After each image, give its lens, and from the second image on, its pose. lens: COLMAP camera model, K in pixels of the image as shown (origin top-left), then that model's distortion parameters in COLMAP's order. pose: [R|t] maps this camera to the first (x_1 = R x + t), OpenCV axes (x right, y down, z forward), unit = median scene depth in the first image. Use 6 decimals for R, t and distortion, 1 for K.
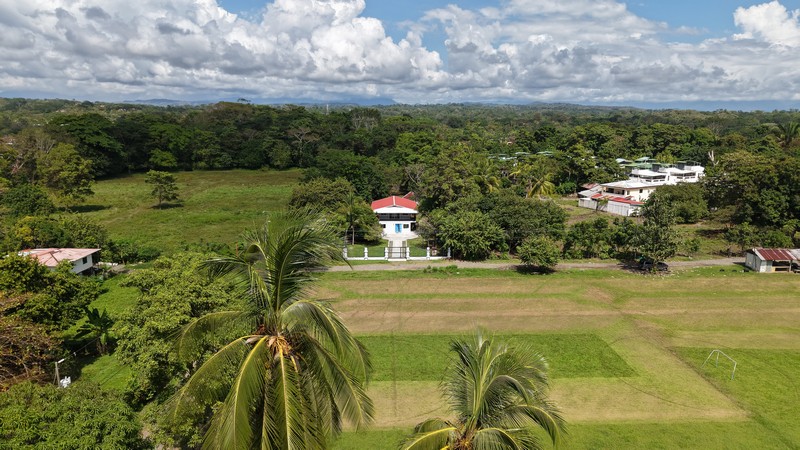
lens RADIAL K [[505.1, 0, 400.0], [0, 505.1, 225.0], [0, 0, 1]] dist [0.005241, -0.000838]
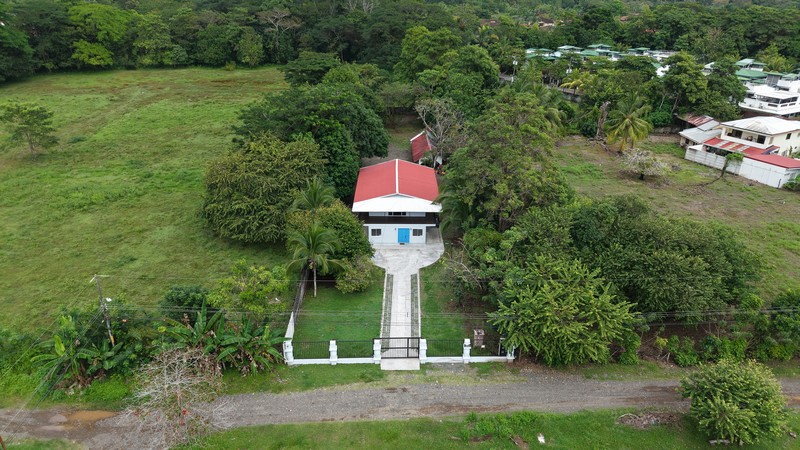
lens RADIAL K [[522.0, 0, 400.0], [0, 522.0, 225.0], [0, 0, 1]] dist [0.000813, 0.001837]
pose [[0.999884, 0.010567, -0.010962, -0.000918], [-0.007896, 0.975444, 0.220104, -0.090087], [0.013019, -0.219992, 0.975415, 0.303110]]
